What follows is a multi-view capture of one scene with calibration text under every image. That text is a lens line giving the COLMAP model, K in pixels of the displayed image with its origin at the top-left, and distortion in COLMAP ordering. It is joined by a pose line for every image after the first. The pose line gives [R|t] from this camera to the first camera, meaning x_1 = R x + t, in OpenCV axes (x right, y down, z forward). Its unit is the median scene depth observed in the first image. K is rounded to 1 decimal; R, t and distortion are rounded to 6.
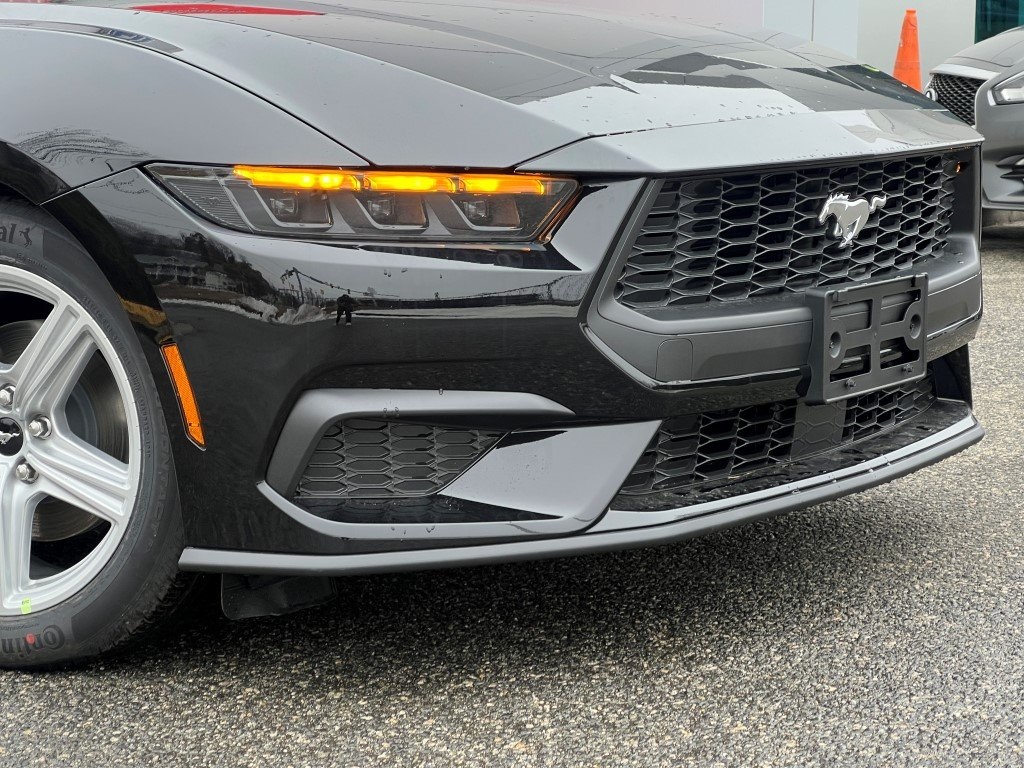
lens RADIAL K [[2010.0, 0, 512.0], [0, 2010.0, 384.0], [0, 0, 1]] dist [0.190817, -0.405010]
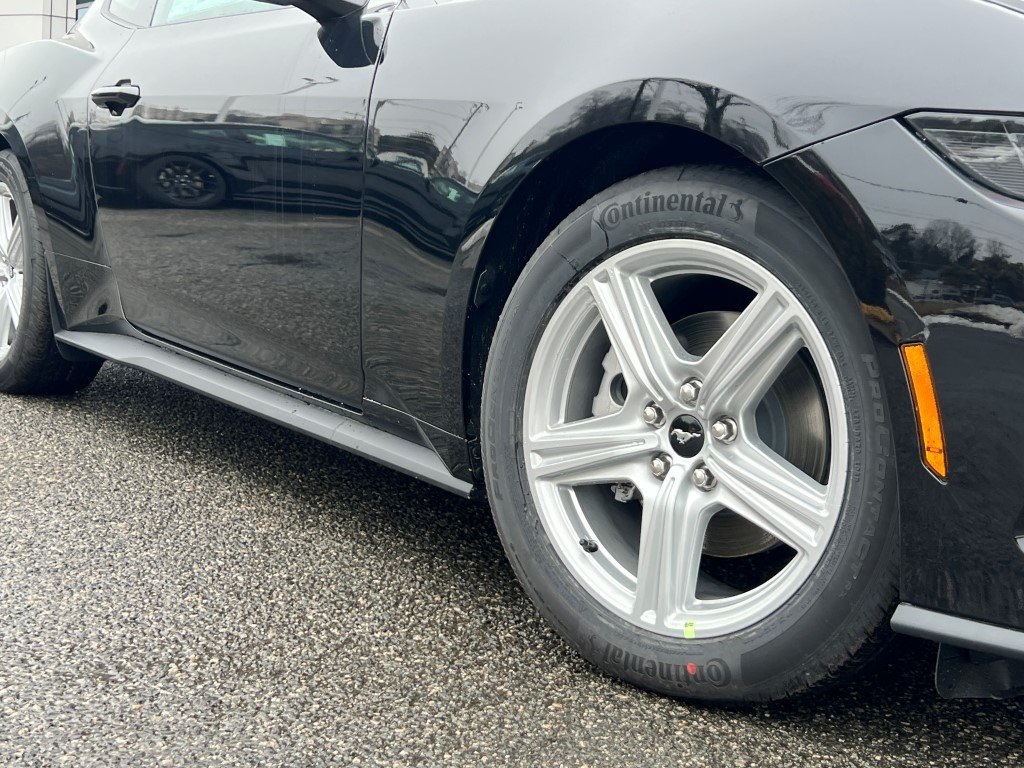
lens RADIAL K [[1400.3, 0, 512.0], [0, 1400.3, 384.0], [0, 0, 1]] dist [0.016284, 0.018560]
pose [[0.939047, 0.101885, -0.328344, -0.124005], [-0.106720, 0.994284, 0.003312, 0.009488], [0.326805, 0.031931, 0.944552, 0.401218]]
